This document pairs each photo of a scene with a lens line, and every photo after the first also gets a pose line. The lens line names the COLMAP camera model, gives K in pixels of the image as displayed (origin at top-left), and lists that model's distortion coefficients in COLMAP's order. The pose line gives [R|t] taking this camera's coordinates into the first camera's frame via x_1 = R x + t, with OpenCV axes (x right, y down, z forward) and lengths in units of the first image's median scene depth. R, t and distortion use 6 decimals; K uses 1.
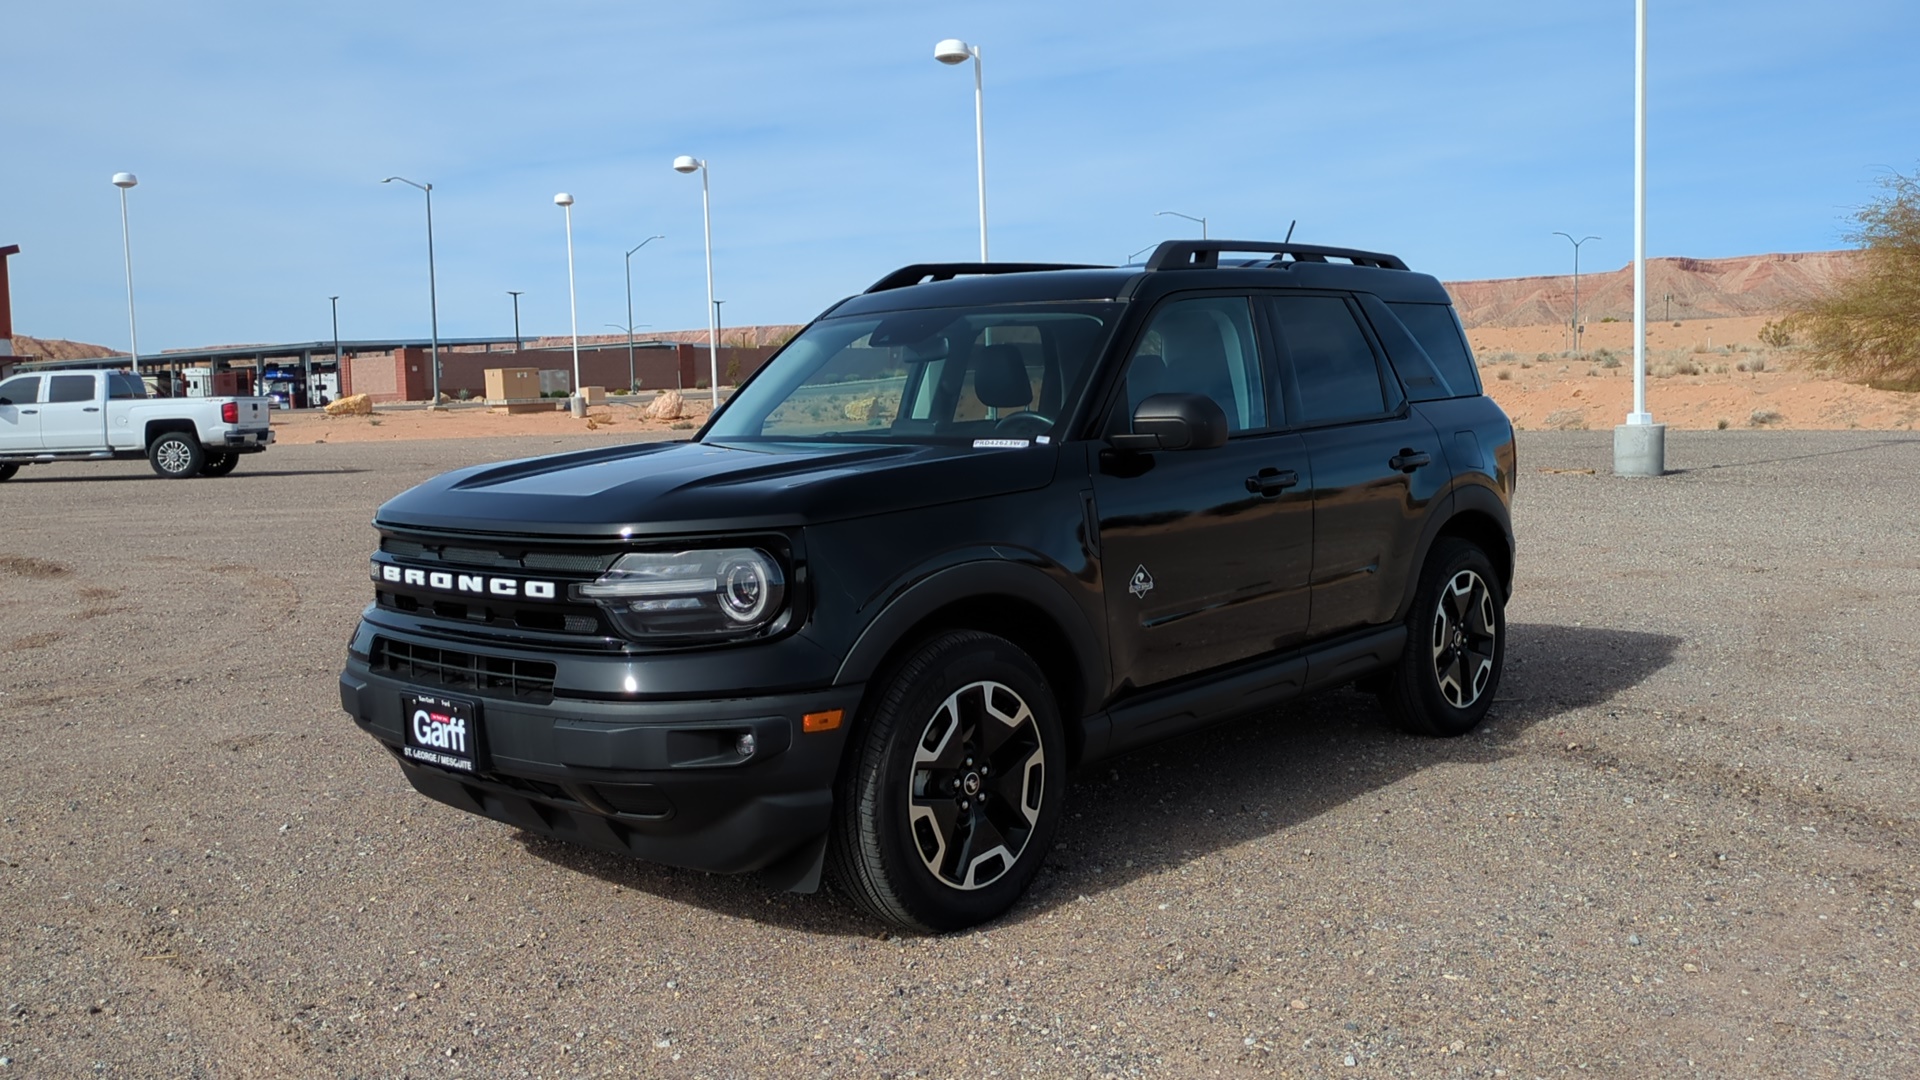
lens RADIAL K [[1647.3, 0, 970.4], [0, 1647.3, 545.9], [0, 0, 1]] dist [0.073353, -0.092111]
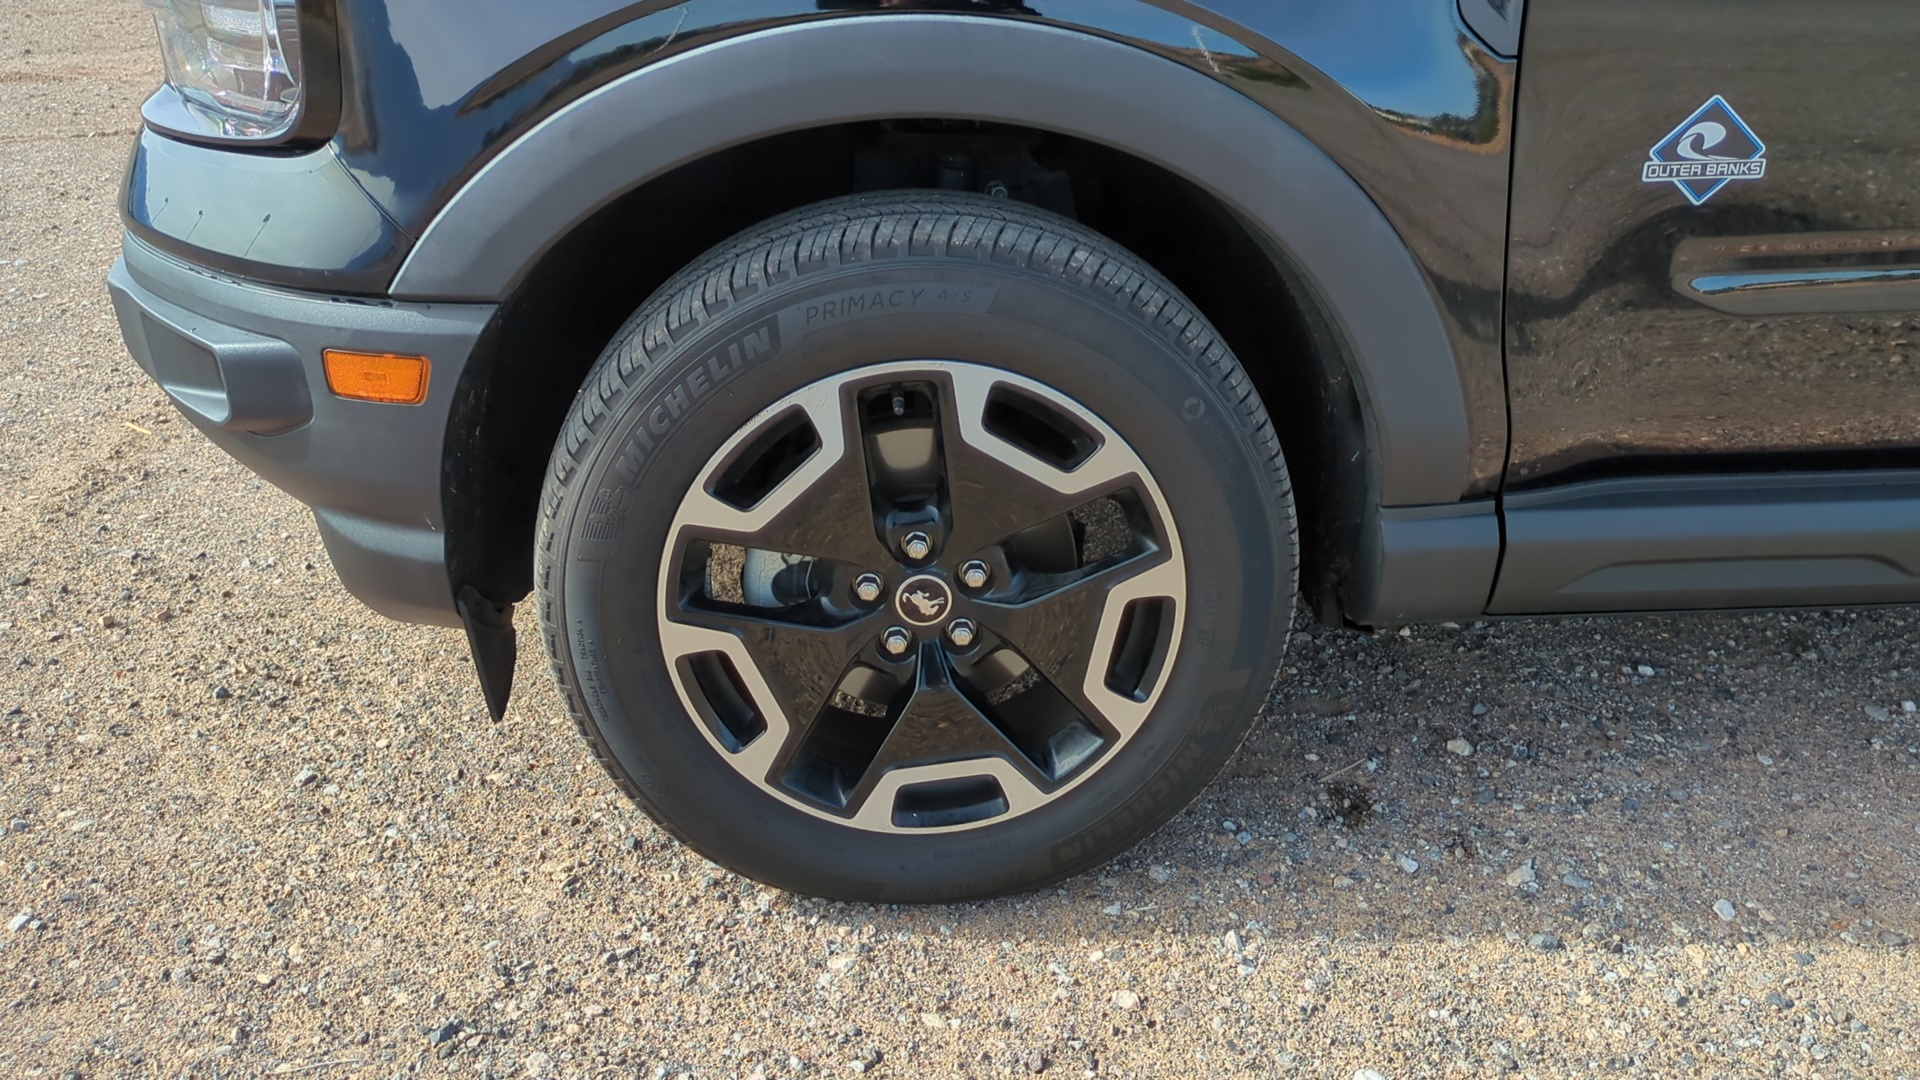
lens RADIAL K [[1647.3, 0, 961.7], [0, 1647.3, 537.8], [0, 0, 1]] dist [0.073353, -0.092111]
pose [[0.705045, 0.324151, -0.630744, 0.224960], [-0.085277, 0.921719, 0.378367, -0.018394], [0.704017, -0.212978, 0.677496, 0.659737]]
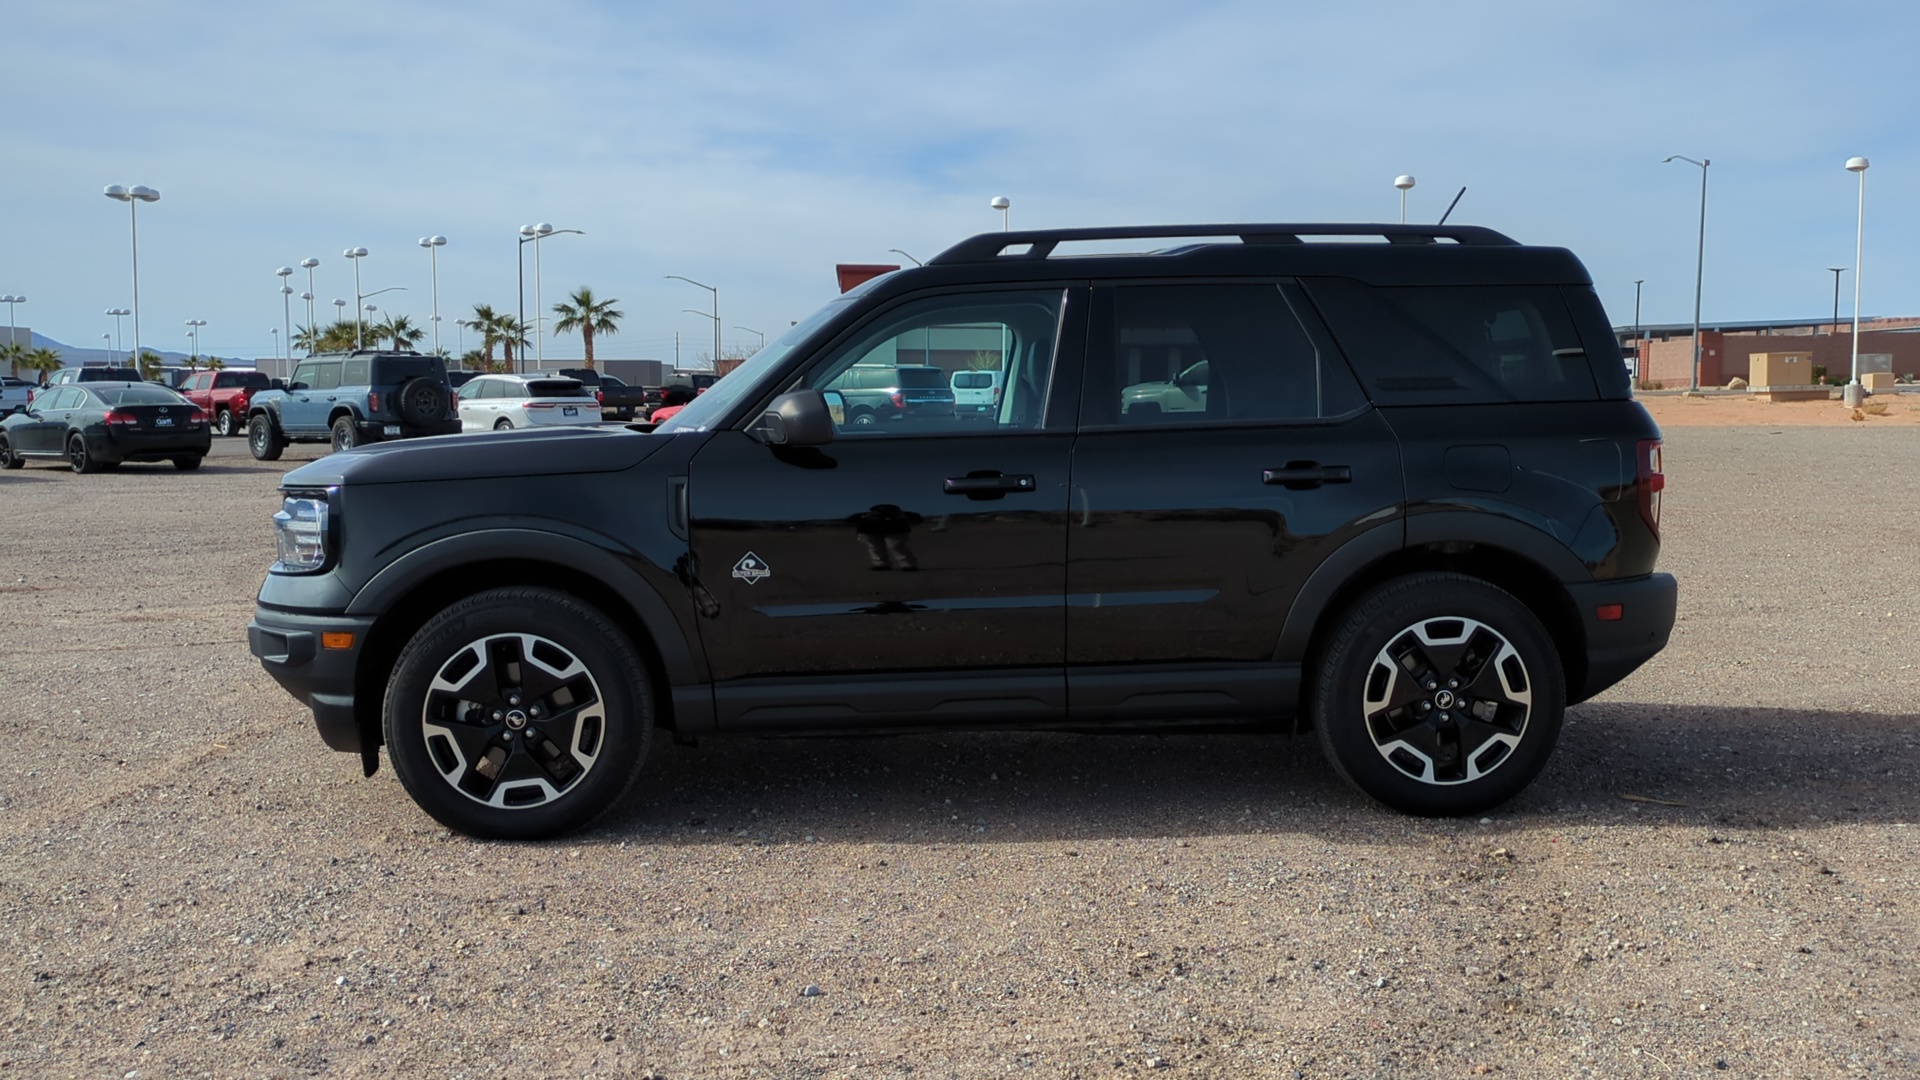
lens RADIAL K [[1647.3, 0, 964.2], [0, 1647.3, 536.4], [0, 0, 1]] dist [0.073353, -0.092111]
pose [[0.711750, 0.080738, -0.697778, 0.920651], [-0.078034, 0.996312, 0.035683, -0.046028], [0.698085, 0.029053, 0.715425, 0.337454]]
